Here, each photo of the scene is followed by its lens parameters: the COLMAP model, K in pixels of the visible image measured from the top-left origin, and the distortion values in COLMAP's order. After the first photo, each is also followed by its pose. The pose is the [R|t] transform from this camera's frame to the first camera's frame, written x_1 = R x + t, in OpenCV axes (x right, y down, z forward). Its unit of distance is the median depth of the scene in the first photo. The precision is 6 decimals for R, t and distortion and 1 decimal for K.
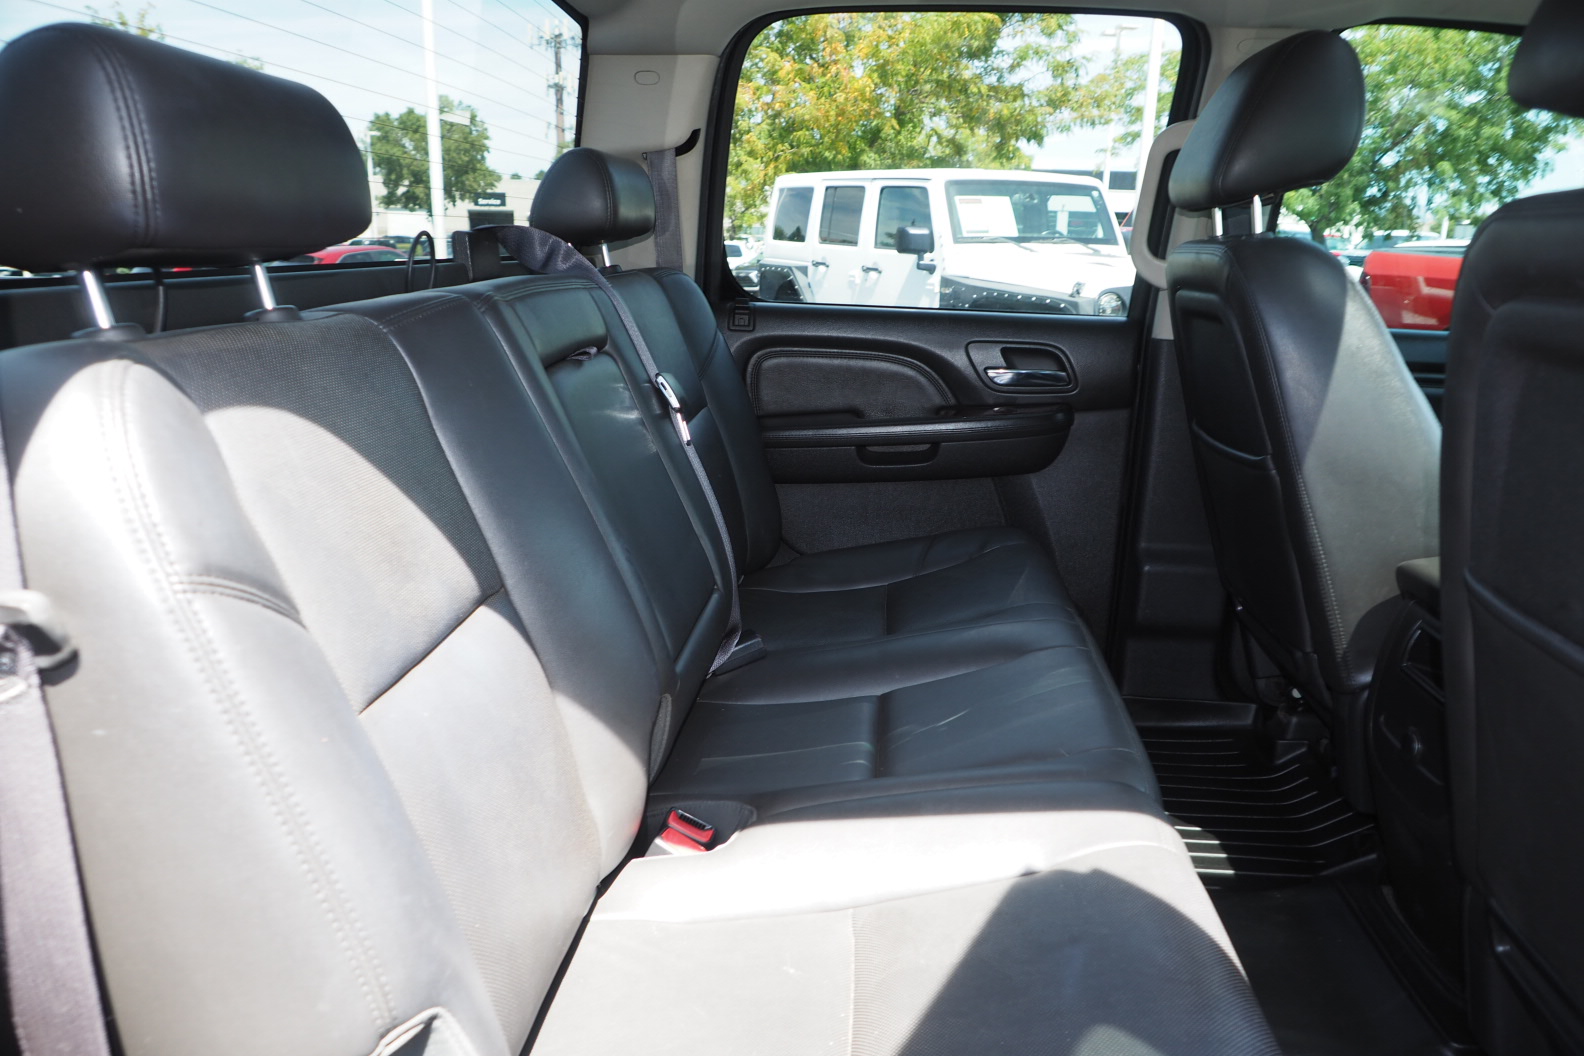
lens RADIAL K [[1117.0, 0, 805.8], [0, 1117.0, 541.6], [0, 0, 1]] dist [-0.030381, 0.008932]
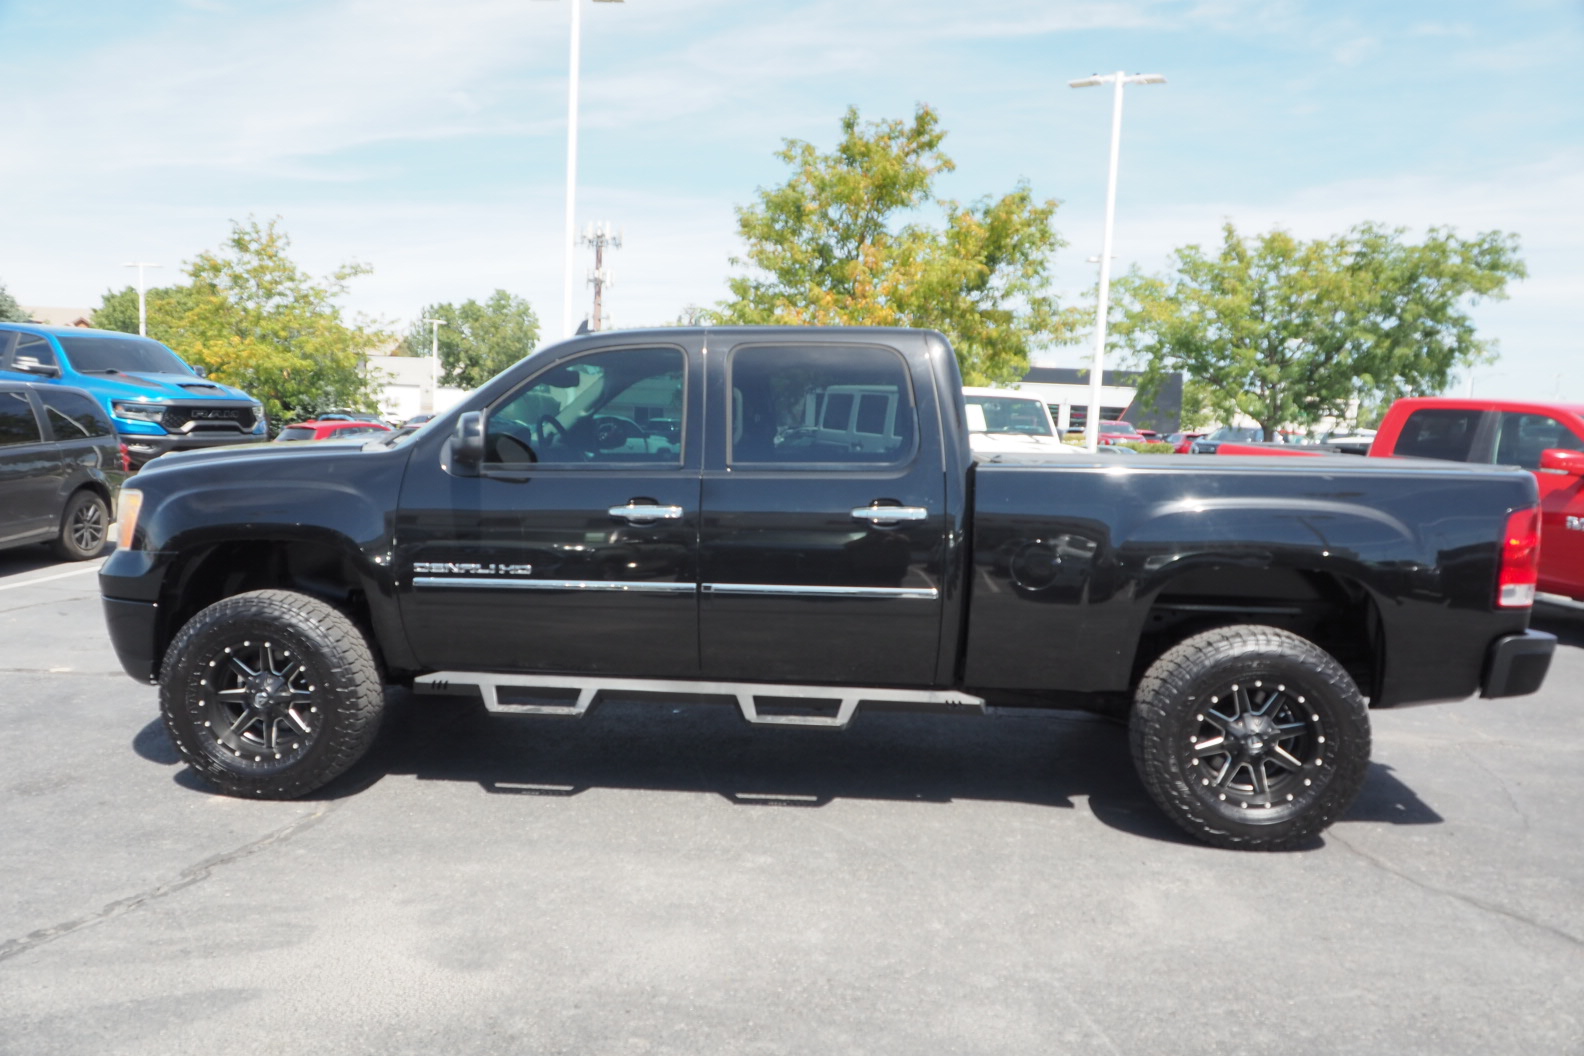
lens RADIAL K [[1117.0, 0, 791.2], [0, 1117.0, 533.3], [0, 0, 1]] dist [-0.030381, 0.008932]
pose [[0.999339, 0.025902, -0.025509, -0.012613], [-0.029776, 0.985746, -0.165585, 0.044600], [0.020857, 0.166235, 0.985866, -0.171620]]
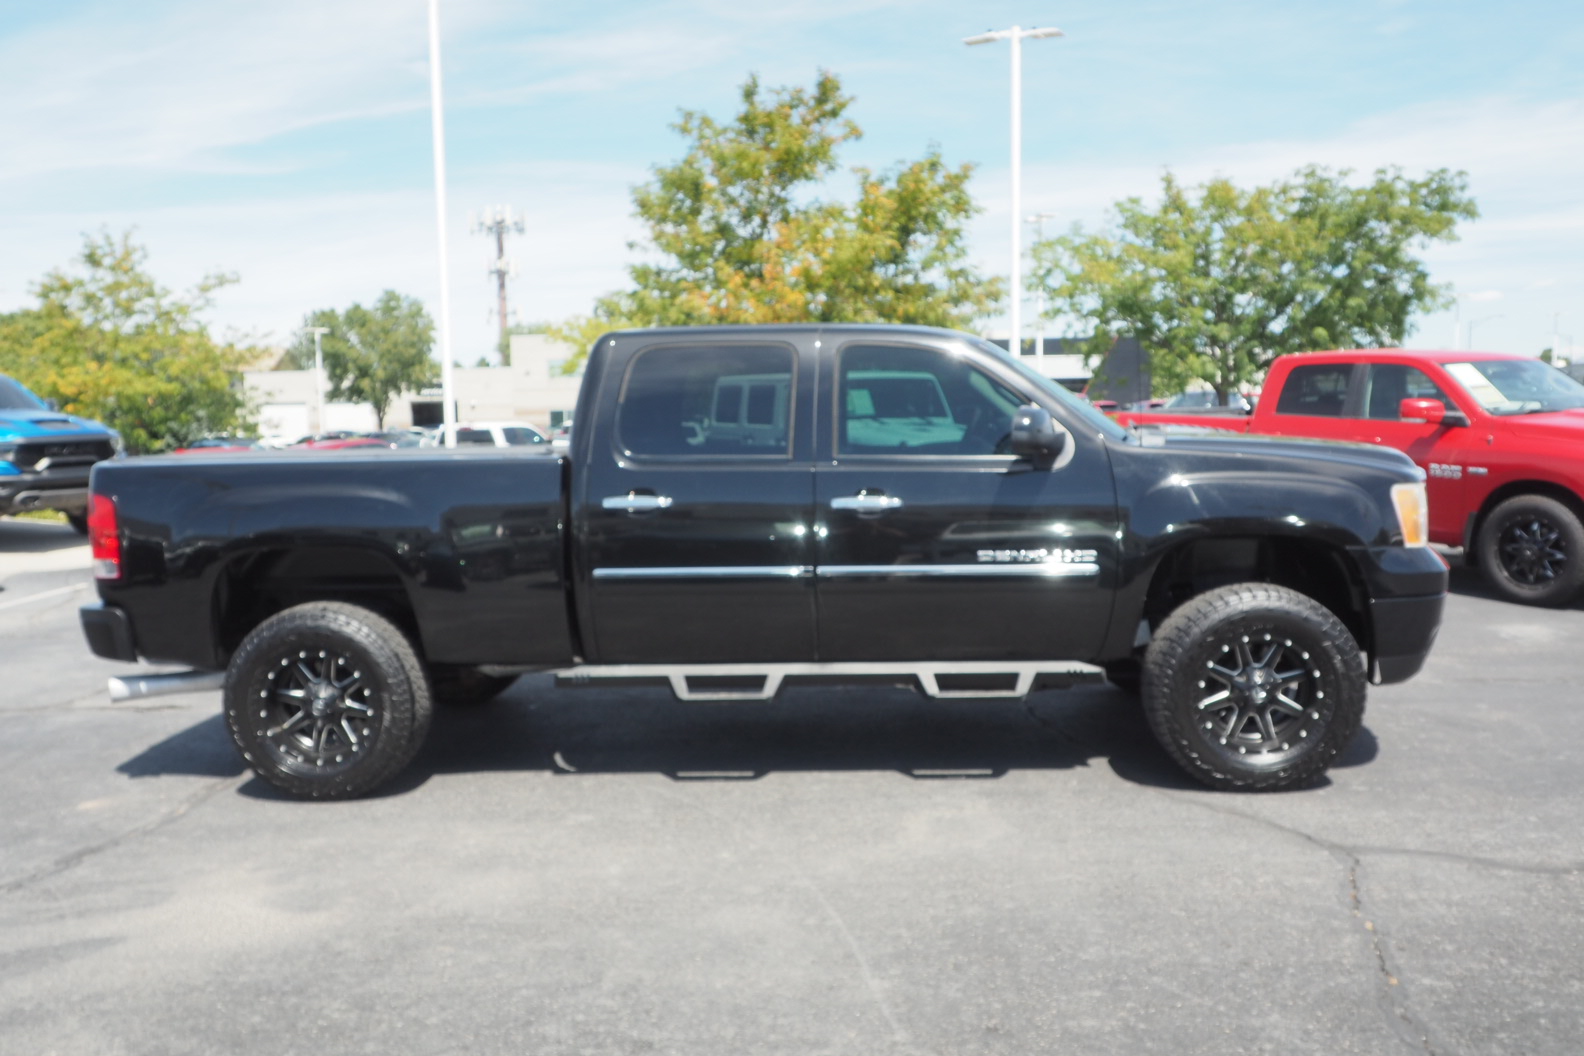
lens RADIAL K [[1259.6, 0, 776.9], [0, 1259.6, 531.6], [0, 0, 1]] dist [-0.045028, 0.004689]
pose [[0.999204, -0.039654, 0.004400, 0.013011], [0.039818, 0.984141, -0.172859, 0.055926], [0.002525, 0.172897, 0.984937, -0.211546]]
